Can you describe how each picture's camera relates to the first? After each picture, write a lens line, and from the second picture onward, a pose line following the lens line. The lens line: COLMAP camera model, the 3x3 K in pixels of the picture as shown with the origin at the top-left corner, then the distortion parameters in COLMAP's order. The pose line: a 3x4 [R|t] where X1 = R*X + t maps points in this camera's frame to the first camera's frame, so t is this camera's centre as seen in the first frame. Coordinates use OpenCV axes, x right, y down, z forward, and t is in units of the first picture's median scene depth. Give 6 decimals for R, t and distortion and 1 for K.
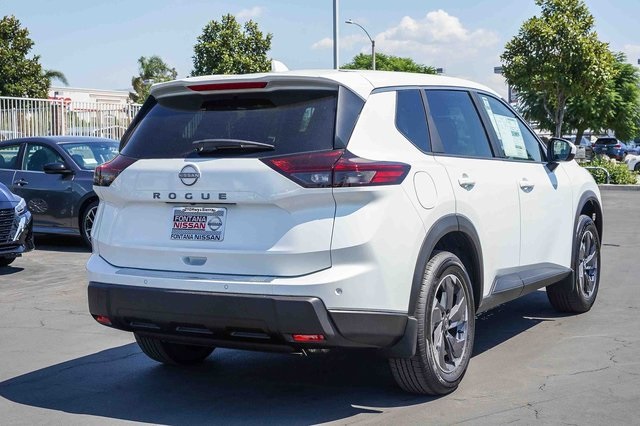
lens RADIAL K [[971.2, 0, 317.9], [0, 971.2, 212.3], [0, 0, 1]] dist [0.152330, 0.000000]
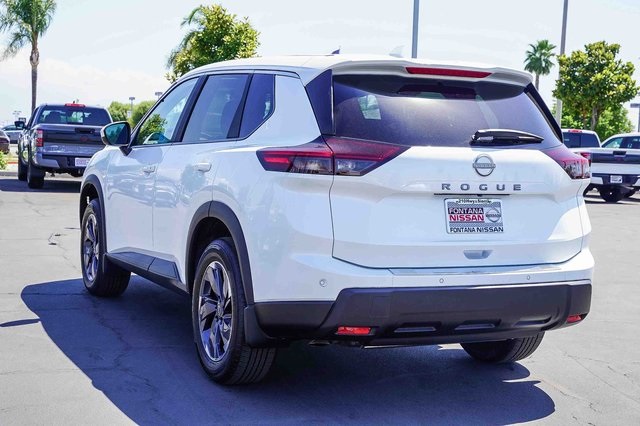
lens RADIAL K [[971.2, 0, 319.7], [0, 971.2, 212.8], [0, 0, 1]] dist [0.152330, 0.000000]
pose [[0.578070, -0.027080, 0.815537, -1.002505], [0.009922, 0.999609, 0.026159, -0.018015], [-0.815927, -0.007030, 0.578113, 0.572325]]
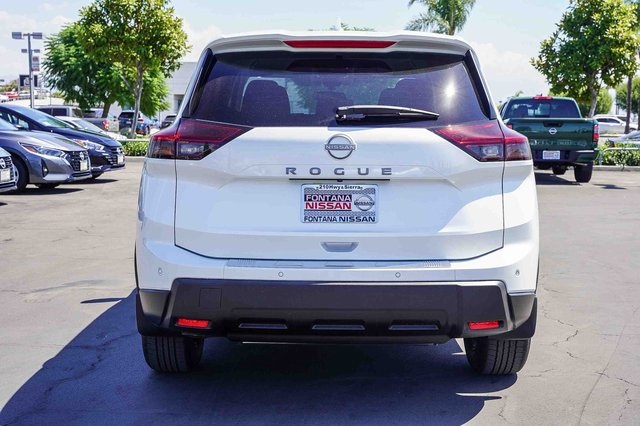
lens RADIAL K [[971.2, 0, 316.4], [0, 971.2, 214.5], [0, 0, 1]] dist [0.152330, 0.000000]
pose [[0.874448, -0.026420, 0.484399, -0.560194], [0.011773, 0.999378, 0.033254, -0.007359], [-0.484976, -0.023376, 0.874215, 0.262041]]
